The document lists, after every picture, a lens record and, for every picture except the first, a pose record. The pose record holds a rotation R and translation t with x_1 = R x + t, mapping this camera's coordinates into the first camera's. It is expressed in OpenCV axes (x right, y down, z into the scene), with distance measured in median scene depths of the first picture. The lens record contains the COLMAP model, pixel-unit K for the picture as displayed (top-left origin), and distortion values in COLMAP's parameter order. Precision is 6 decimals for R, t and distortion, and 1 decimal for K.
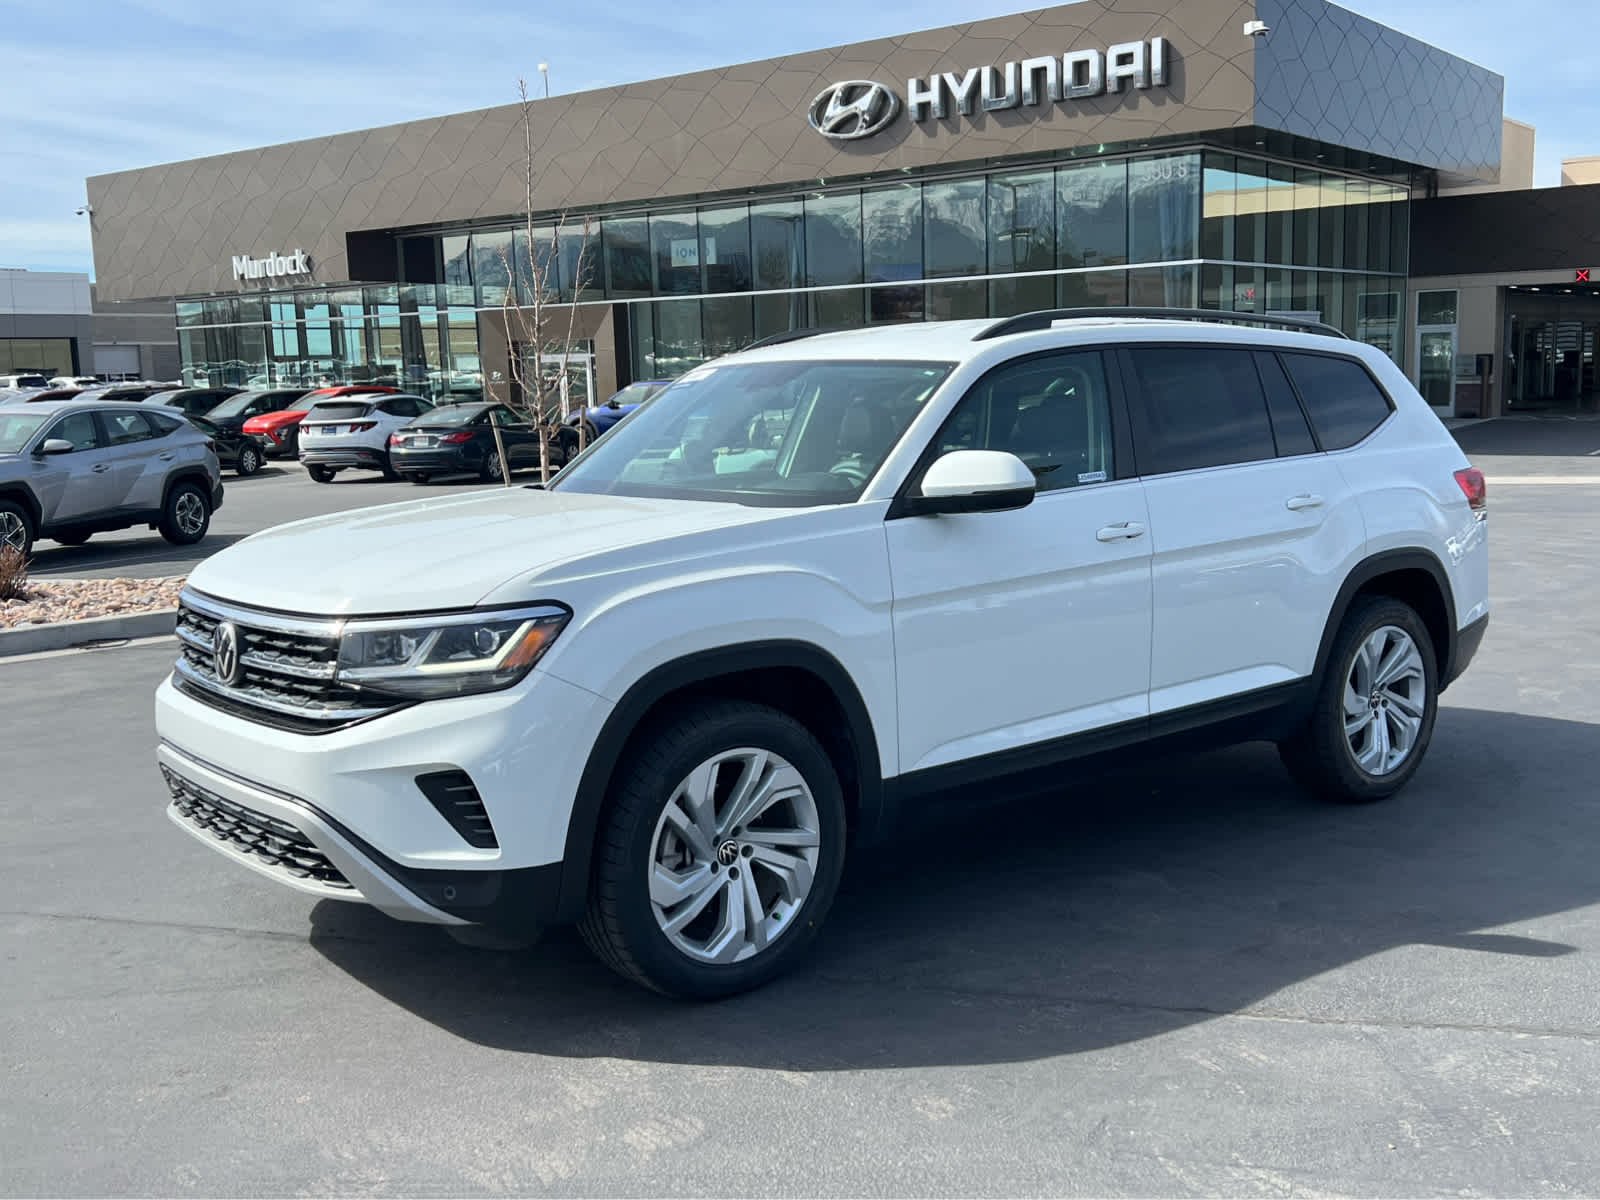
lens RADIAL K [[1651.8, 0, 800.0], [0, 1651.8, 600.0], [0, 0, 1]] dist [0.096273, -0.216973]
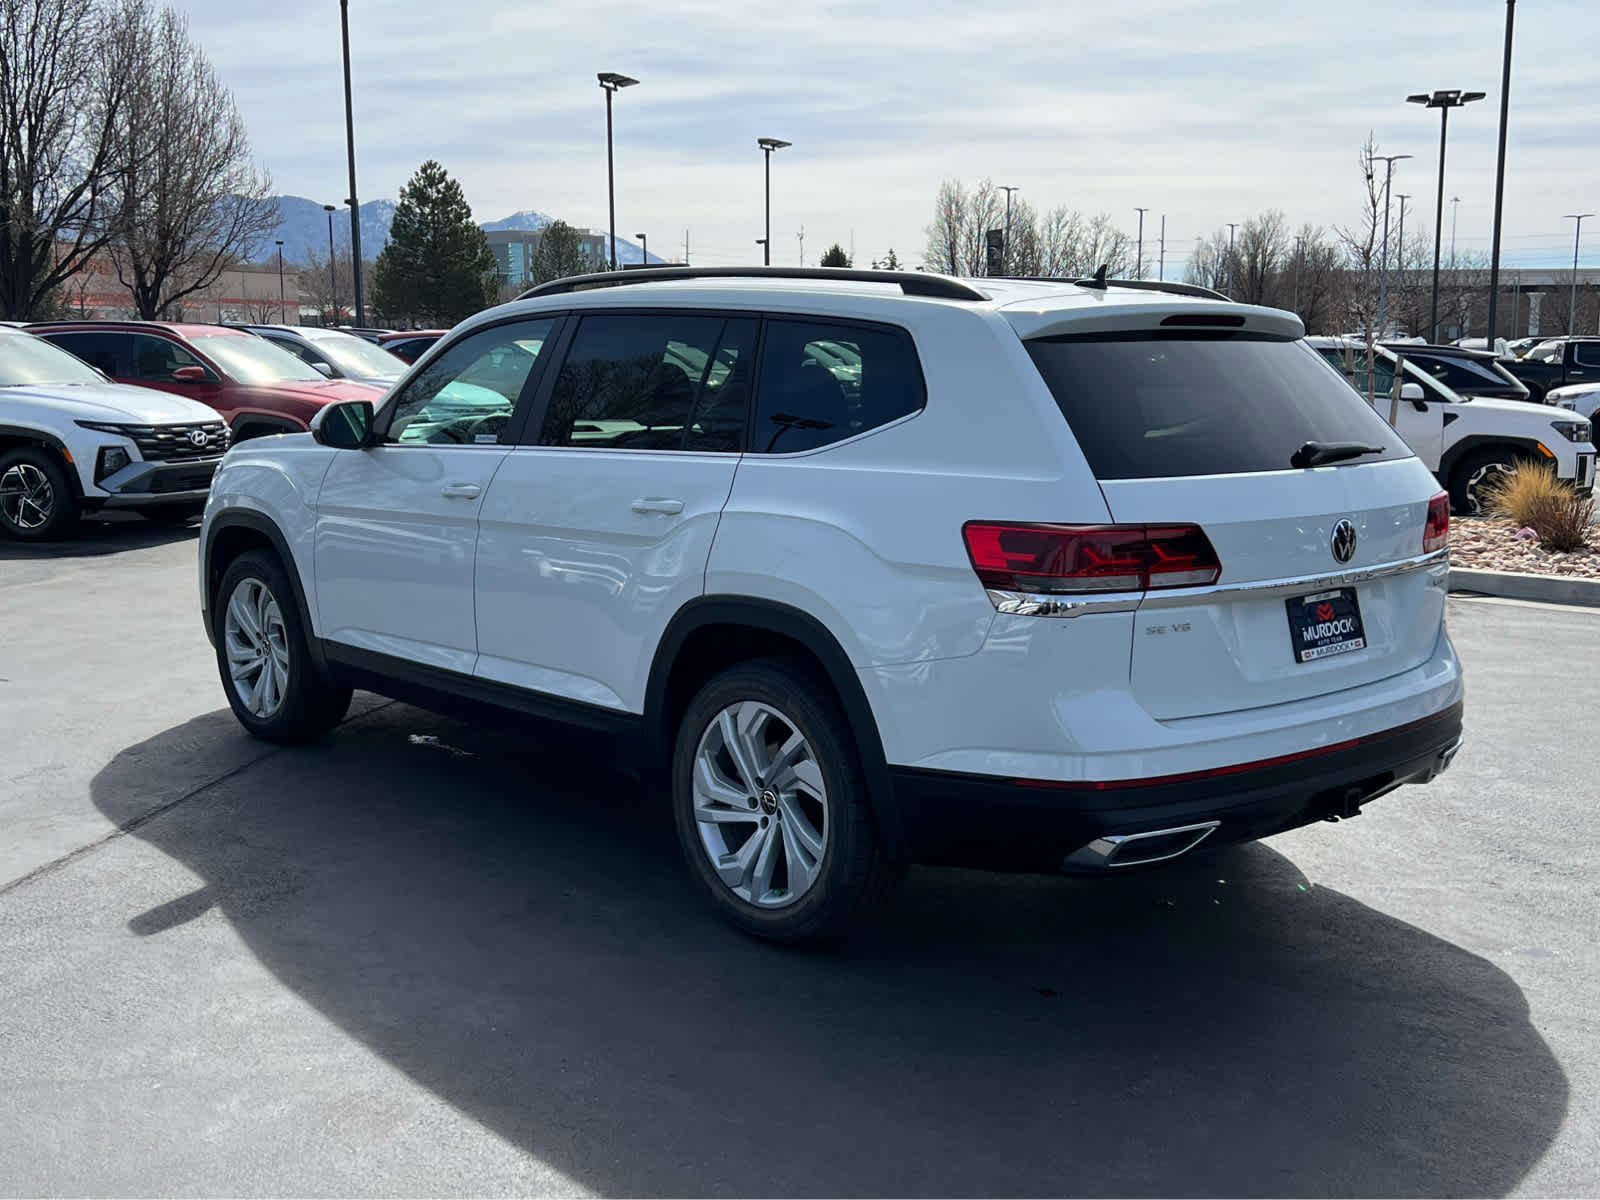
lens RADIAL K [[1773.7, 0, 800.0], [0, 1773.7, 600.0], [0, 0, 1]] dist [0.119011, -0.289160]
pose [[0.022628, 0.164885, -0.986053, 1.147423], [-0.135408, 0.977723, 0.160385, -0.159662], [0.990532, 0.129890, 0.044451, 1.016963]]
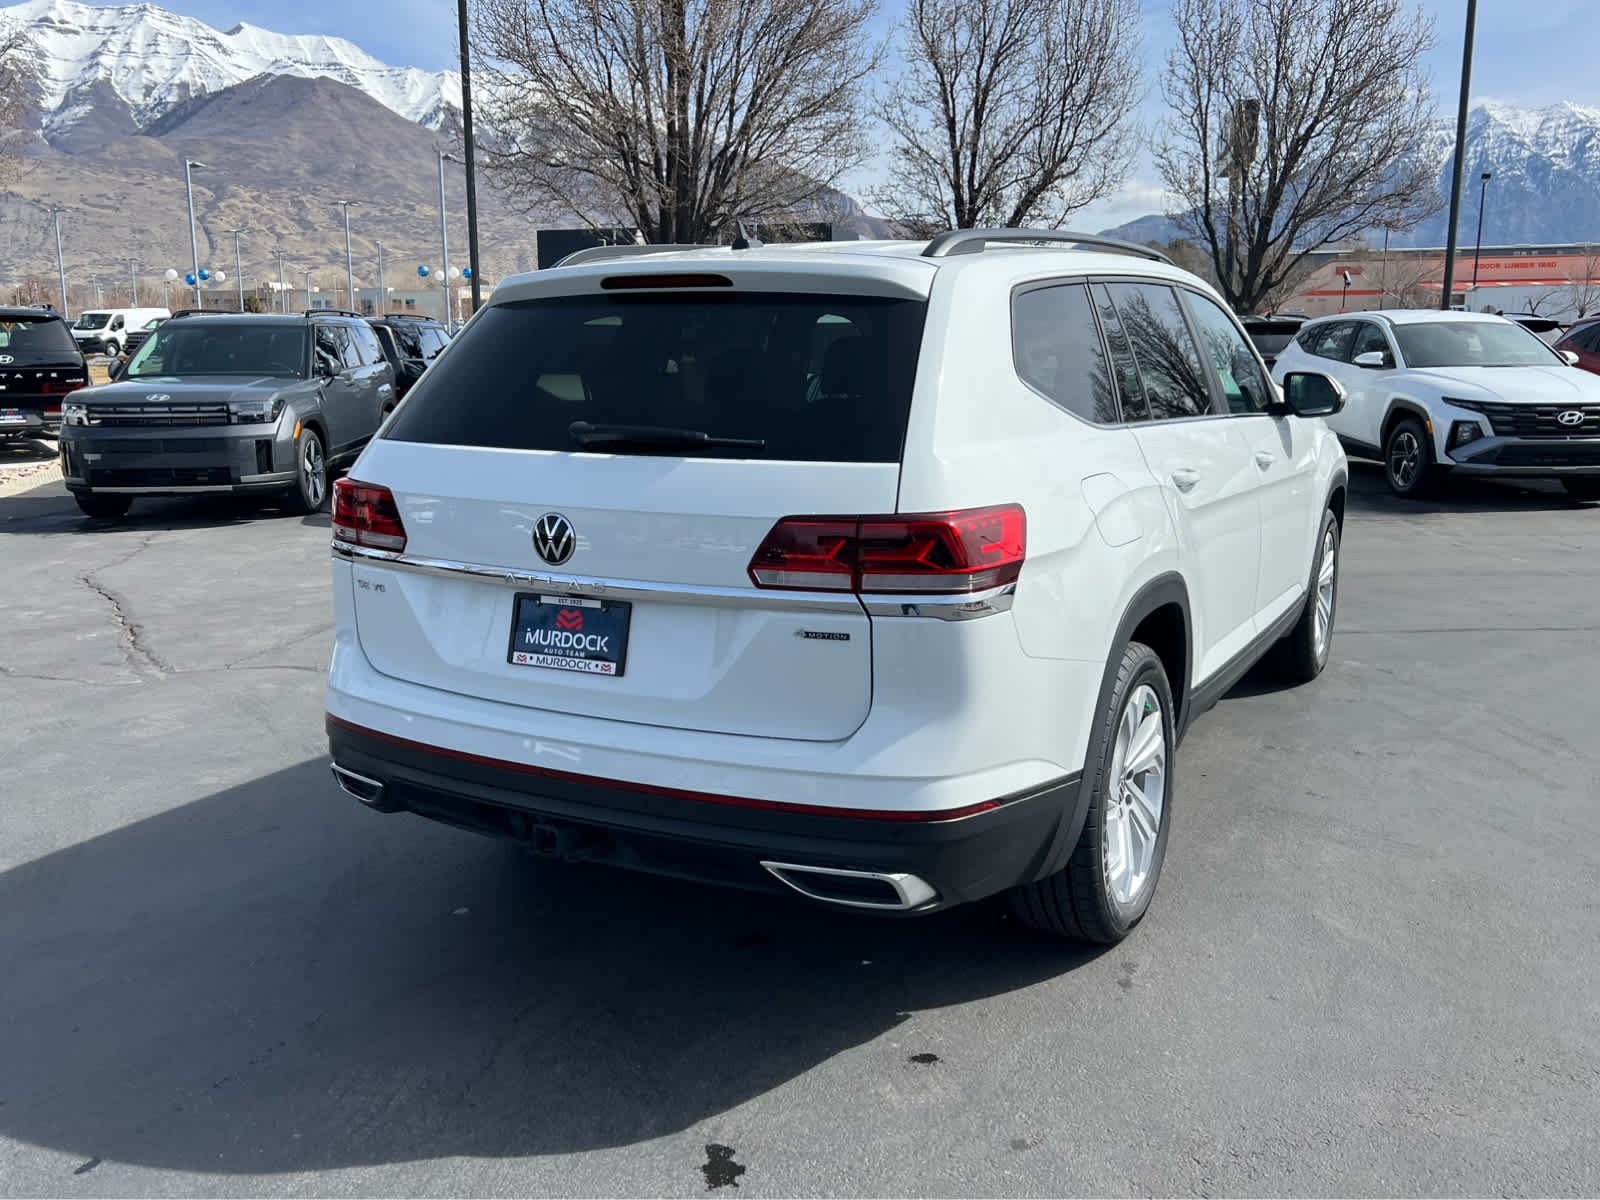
lens RADIAL K [[1446.5, 0, 800.0], [0, 1446.5, 600.0], [0, 0, 1]] dist [0.021769, -0.005050]
pose [[-0.943211, 0.083509, -0.321527, 0.484286], [-0.020802, 0.951140, 0.308058, -0.237205], [0.331543, 0.297252, -0.895388, 1.788162]]
